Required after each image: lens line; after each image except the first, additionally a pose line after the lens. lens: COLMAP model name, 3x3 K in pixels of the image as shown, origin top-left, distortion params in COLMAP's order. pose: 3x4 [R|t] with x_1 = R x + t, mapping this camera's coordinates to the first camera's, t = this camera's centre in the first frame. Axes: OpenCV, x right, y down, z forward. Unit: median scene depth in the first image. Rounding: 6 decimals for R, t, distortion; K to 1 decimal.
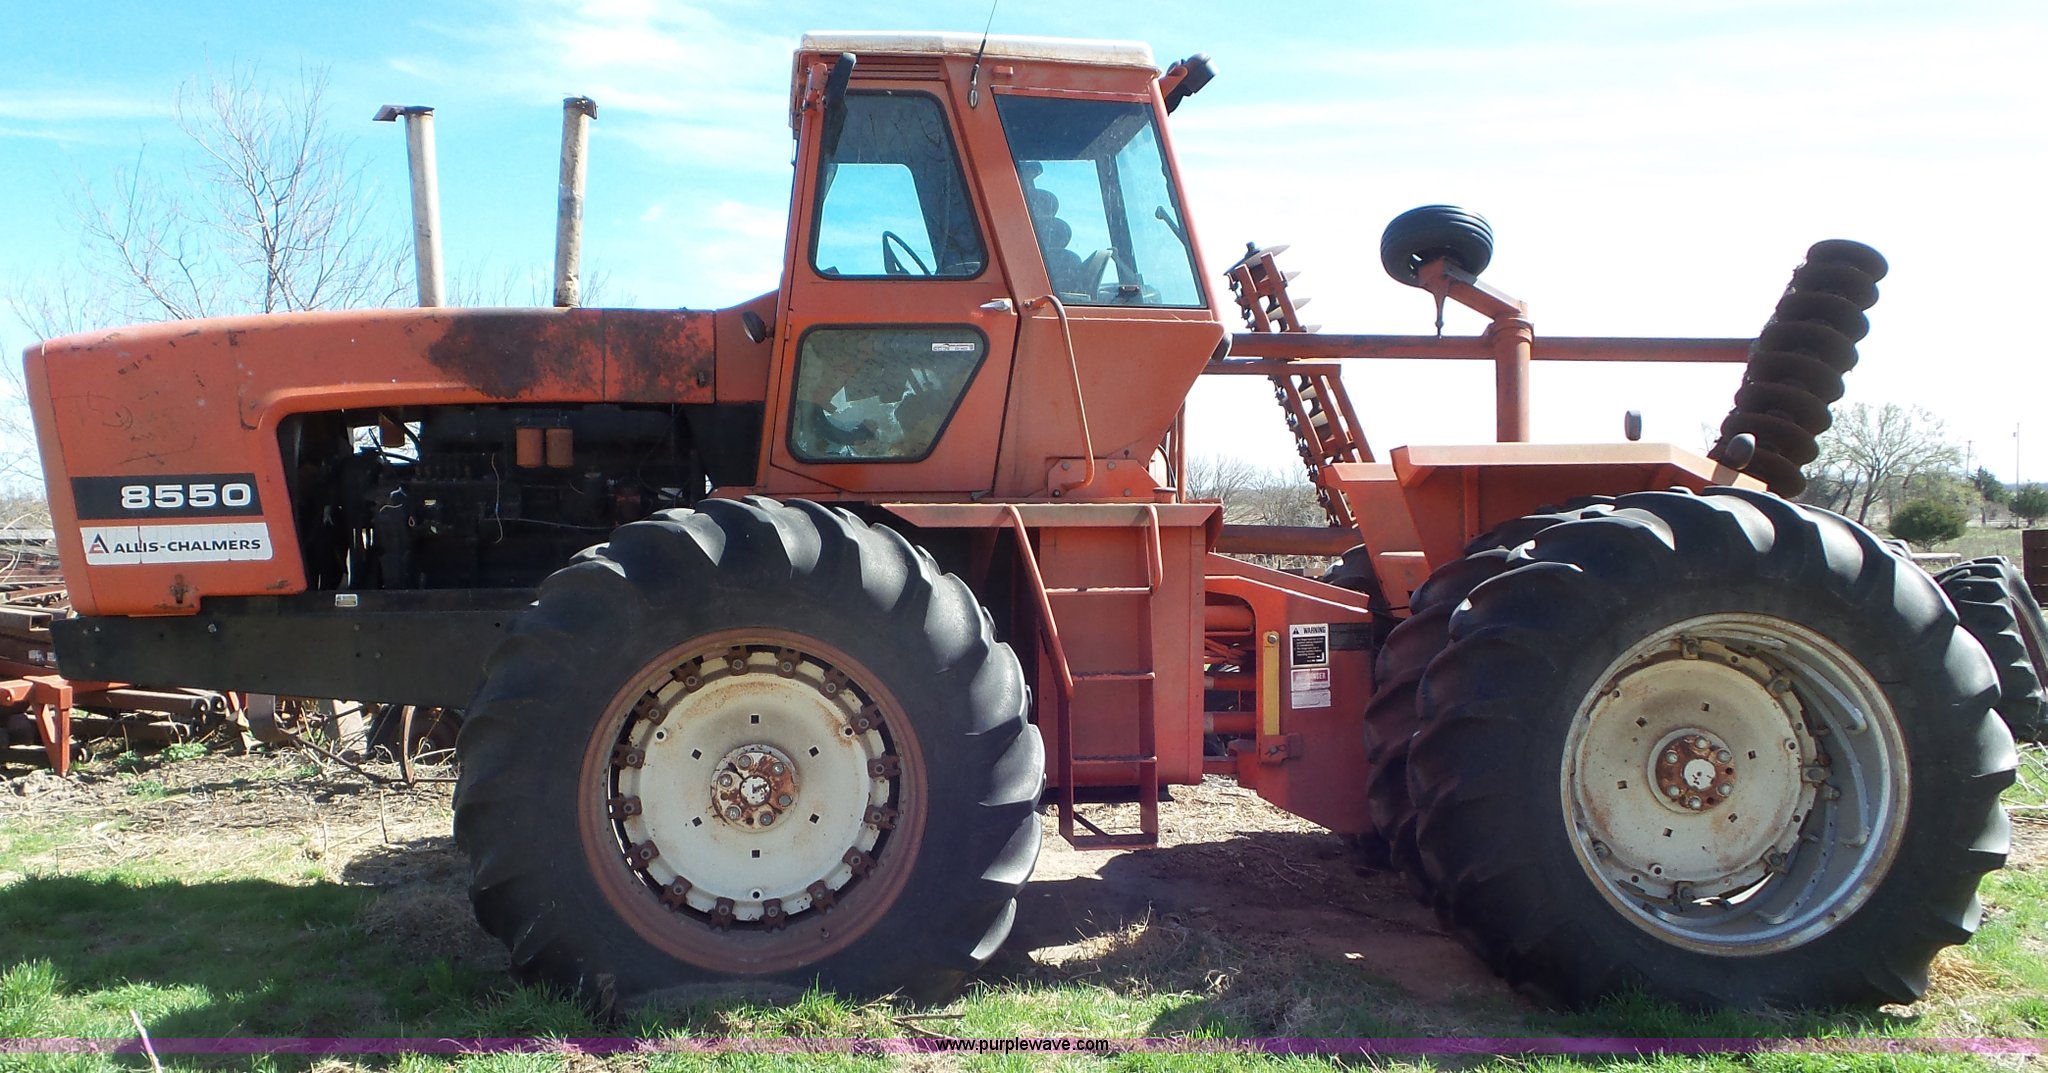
lens RADIAL K [[1536.6, 0, 1047.6], [0, 1536.6, 580.4], [0, 0, 1]] dist [0.005187, 0.001395]
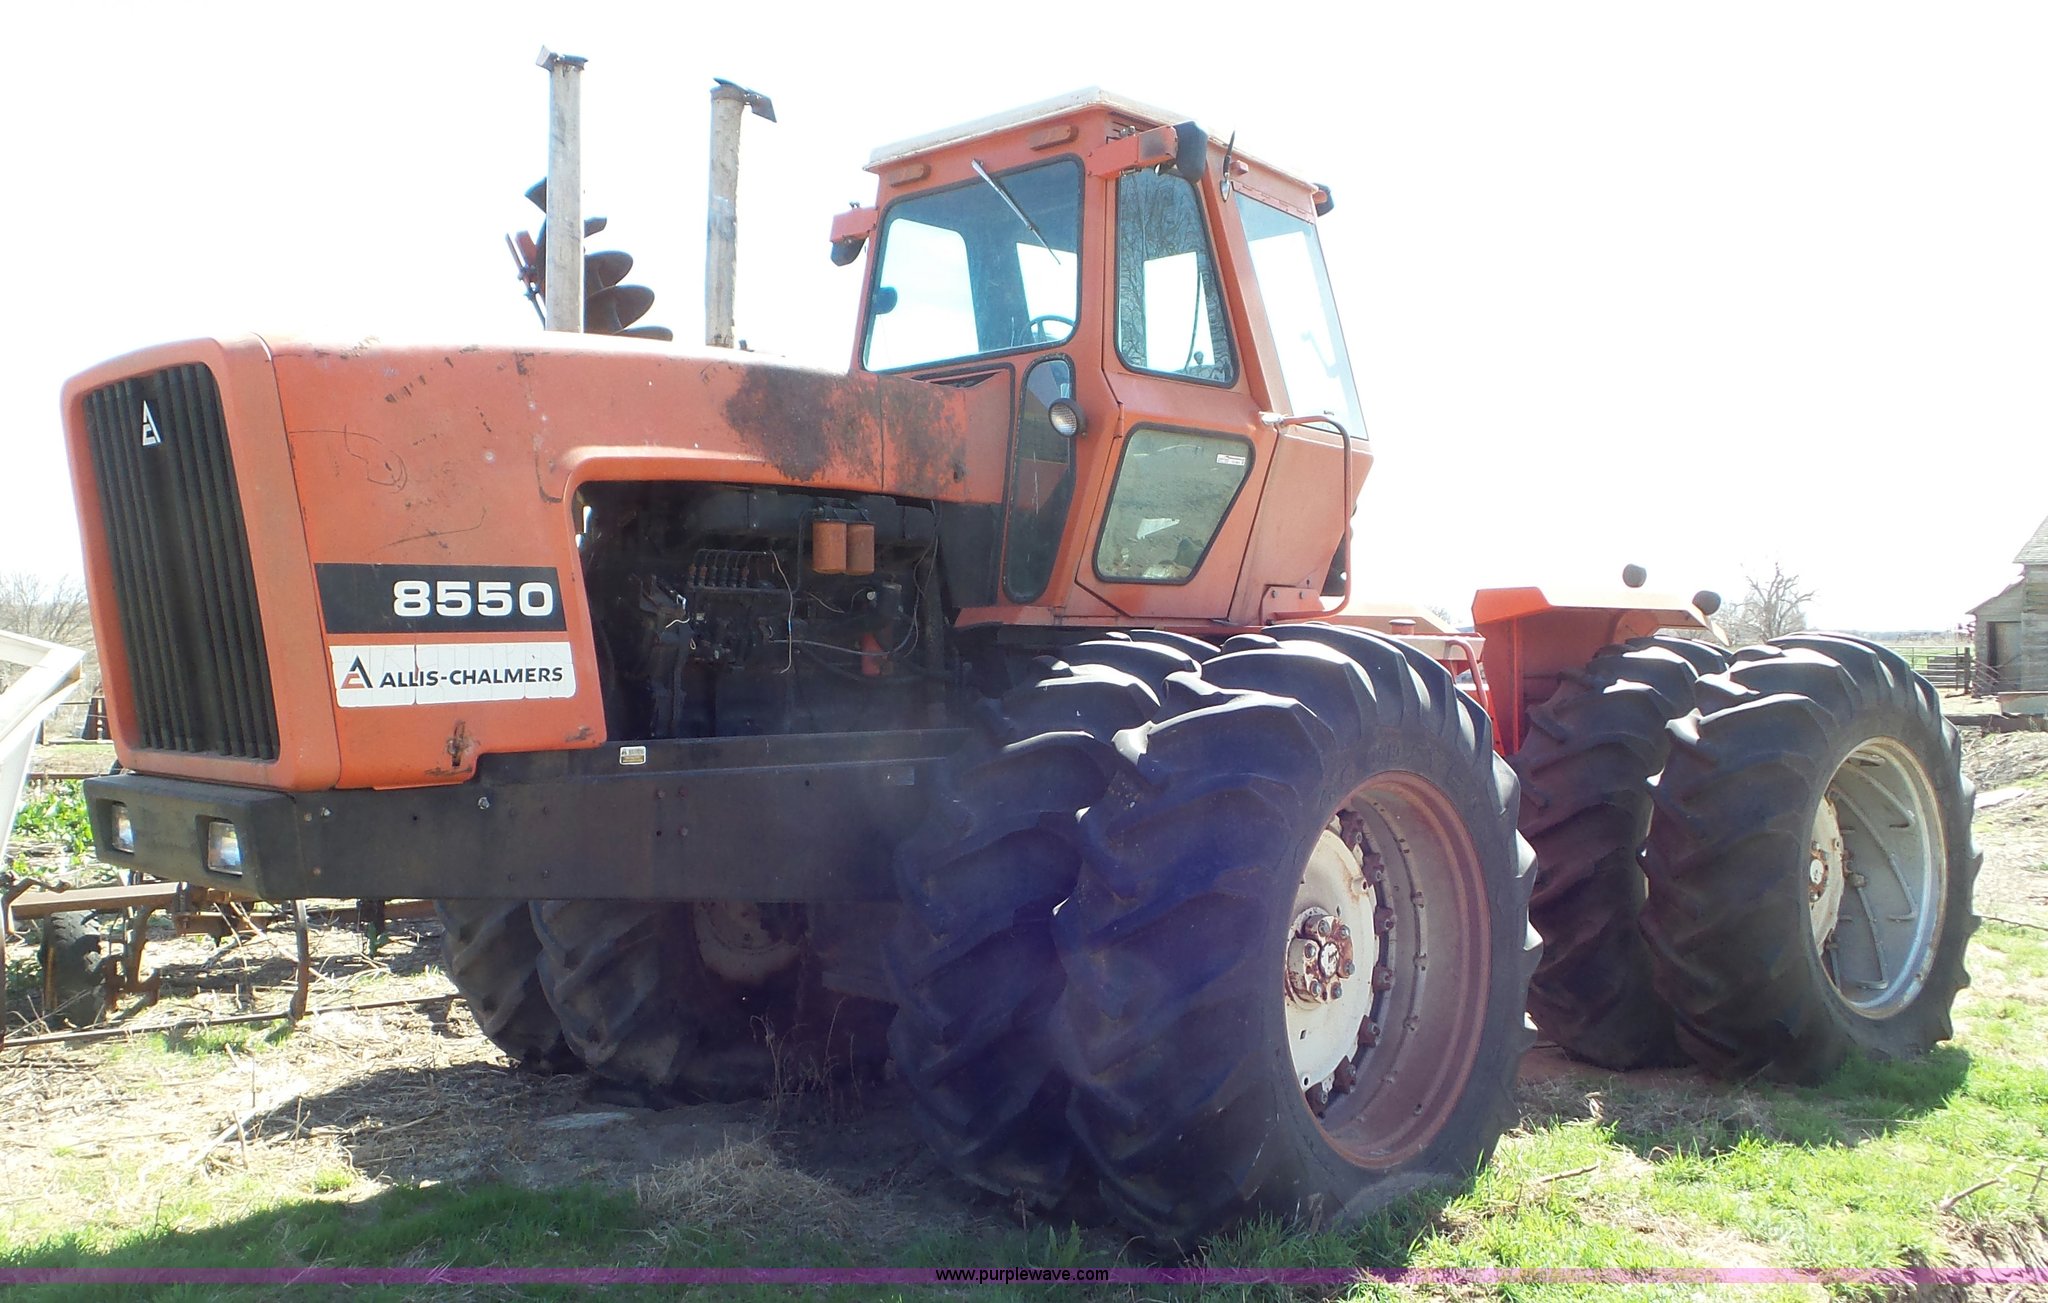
lens RADIAL K [[1699.0, 0, 1025.8], [0, 1699.0, 652.0], [0, 0, 1]] dist [0.014326, 0.007232]
pose [[0.793398, 0.012003, 0.608584, -0.804888], [0.009251, 0.999452, -0.031772, -0.007738], [-0.608633, 0.030838, 0.792853, 0.291995]]
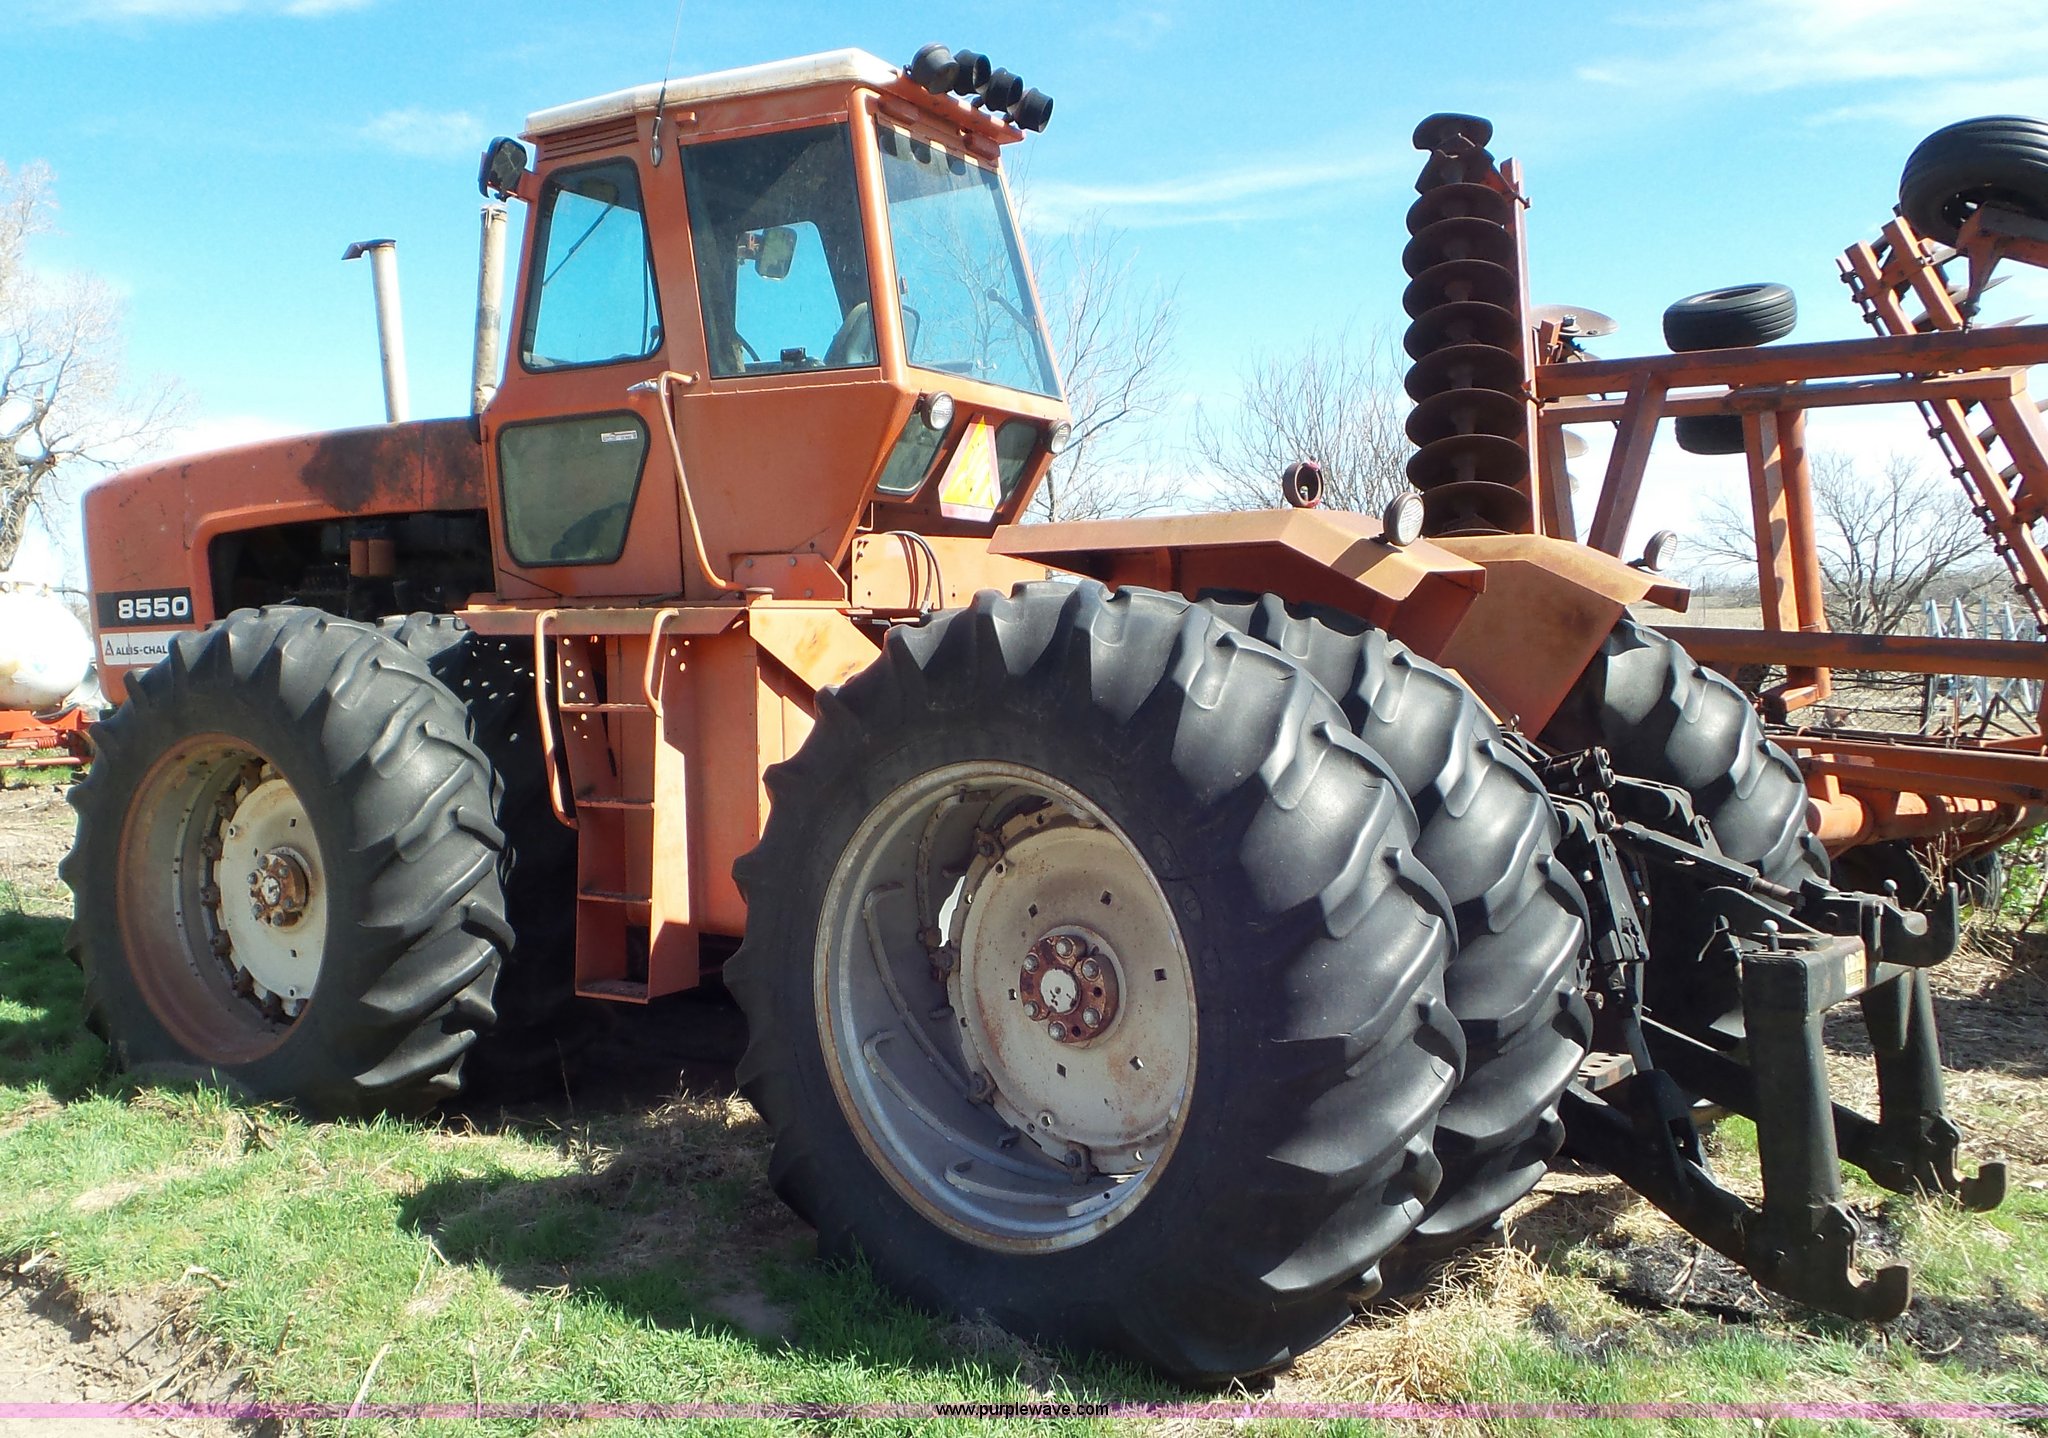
lens RADIAL K [[1900.0, 0, 1022.6], [0, 1900.0, 728.1], [0, 0, 1]] dist [-0.000741, 0.000000]
pose [[0.769348, 0.032854, -0.637984, 0.884227], [-0.020835, 0.999436, 0.026343, -0.014667], [0.638490, -0.006975, 0.769599, 0.299949]]
